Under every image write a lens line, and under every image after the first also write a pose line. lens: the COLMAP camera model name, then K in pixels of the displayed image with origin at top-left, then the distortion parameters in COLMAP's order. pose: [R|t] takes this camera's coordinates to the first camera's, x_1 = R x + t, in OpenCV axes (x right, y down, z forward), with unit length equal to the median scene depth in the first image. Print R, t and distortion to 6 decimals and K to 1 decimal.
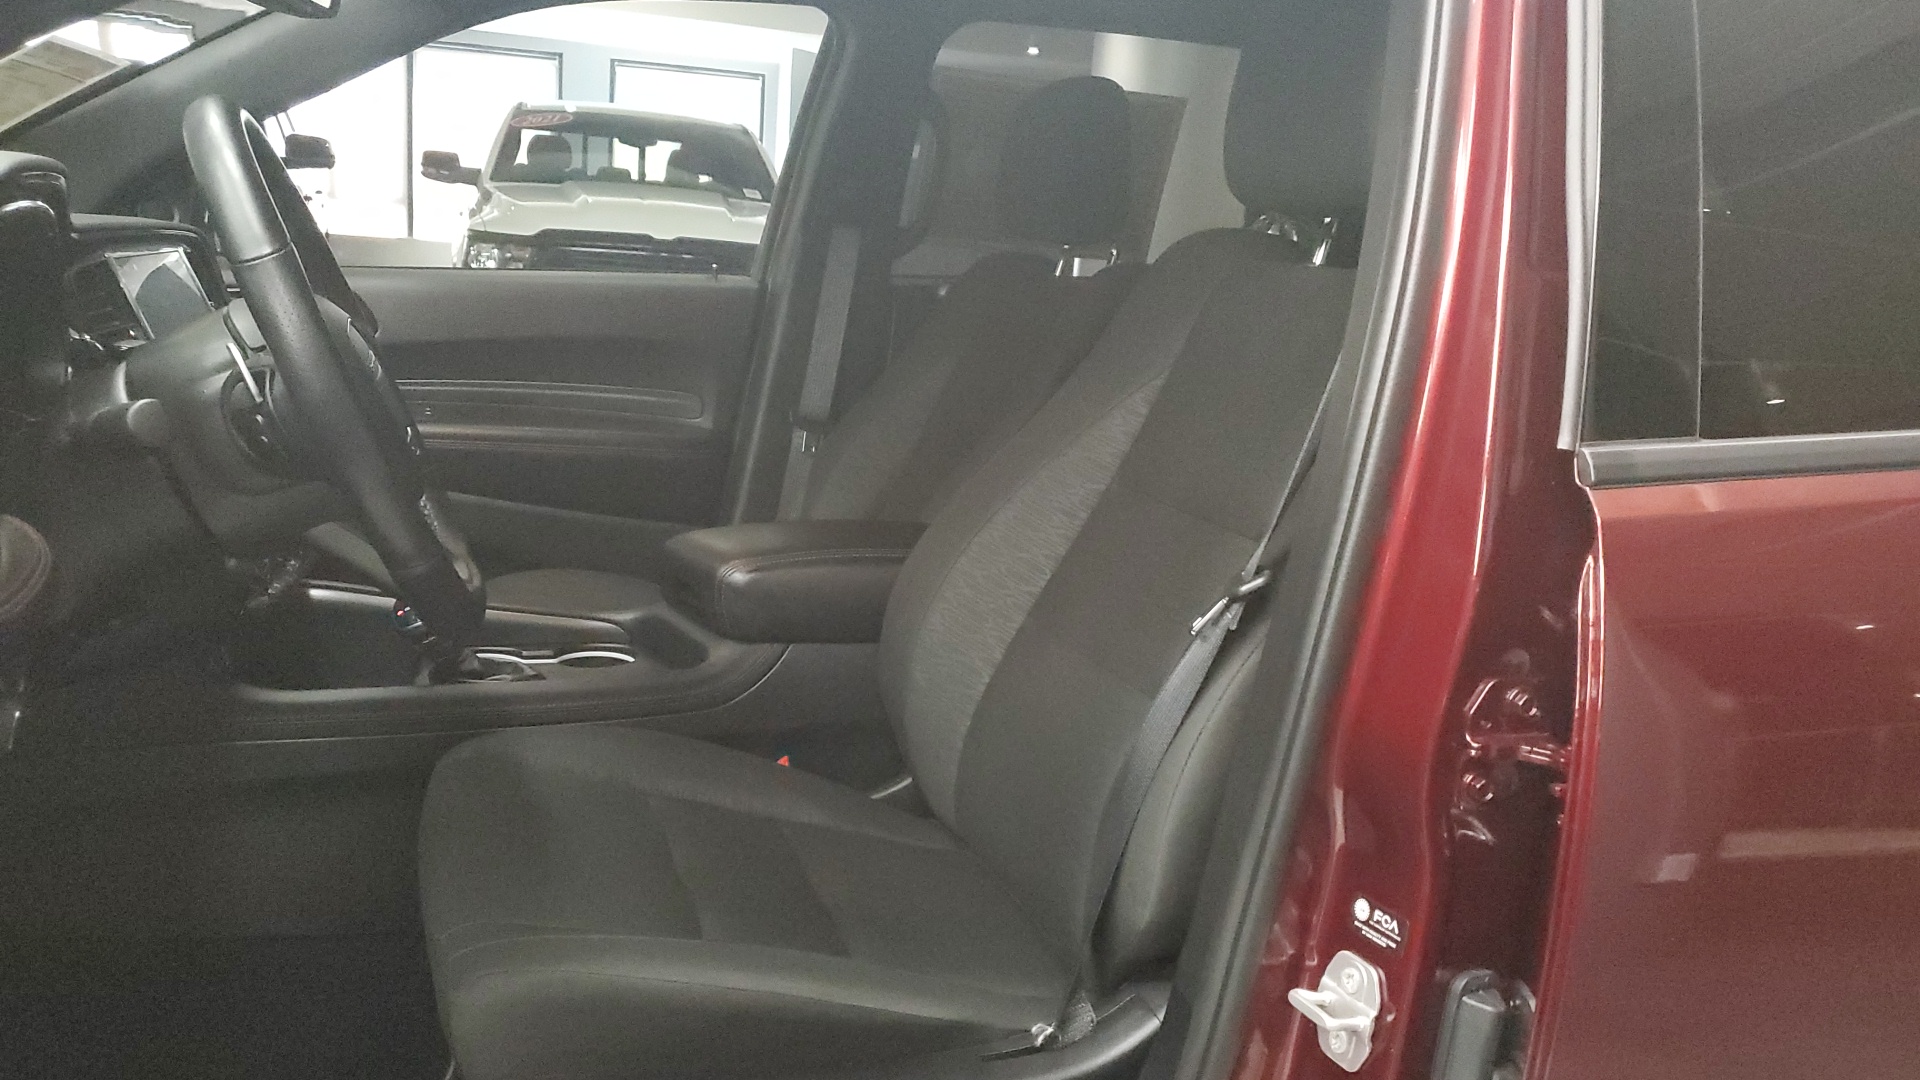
lens RADIAL K [[1530.5, 0, 960.0], [0, 1530.5, 540.0], [0, 0, 1]] dist [-0.031147, 0.075947]
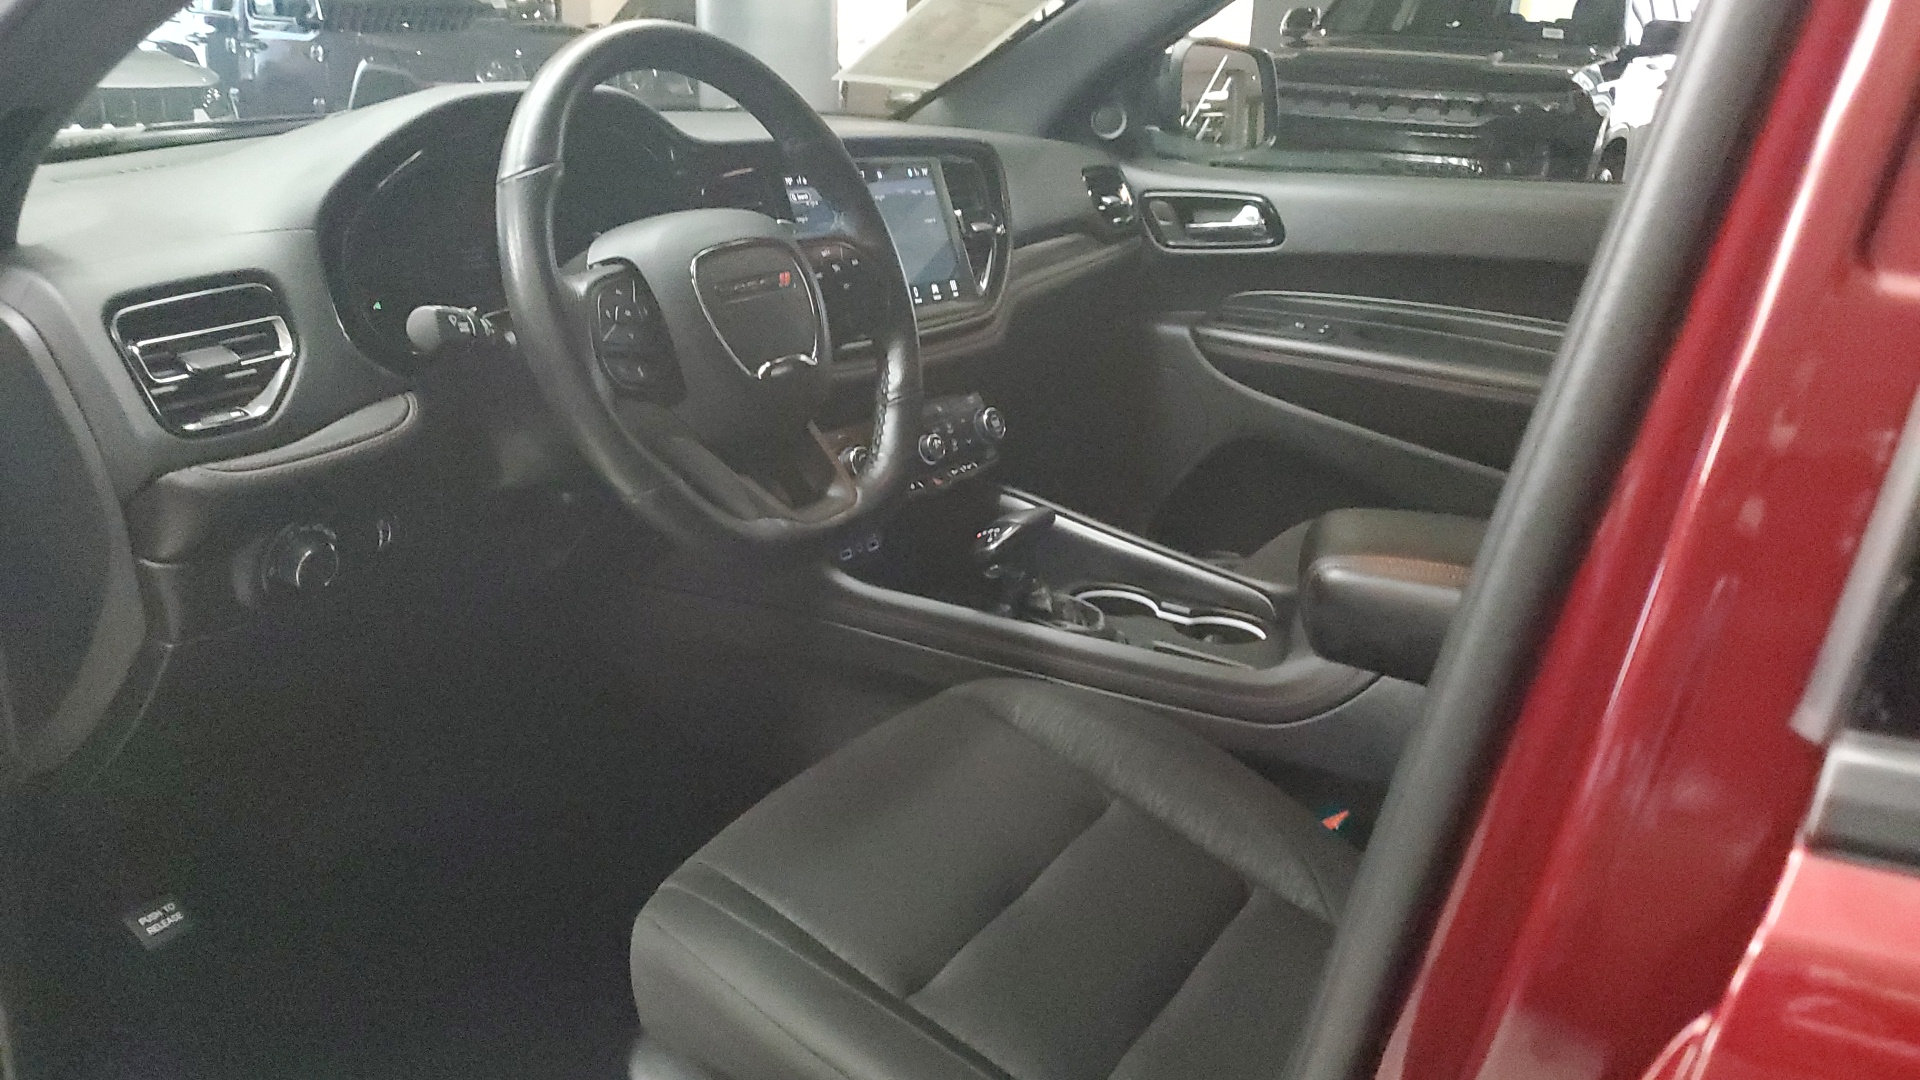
lens RADIAL K [[1530.5, 0, 960.0], [0, 1530.5, 540.0], [0, 0, 1]] dist [-0.031147, 0.075947]
pose [[0.643359, 0.217422, -0.734041, 0.314746], [-0.166838, 0.975597, 0.142744, -0.077342], [0.747164, 0.030630, 0.663933, 0.318469]]
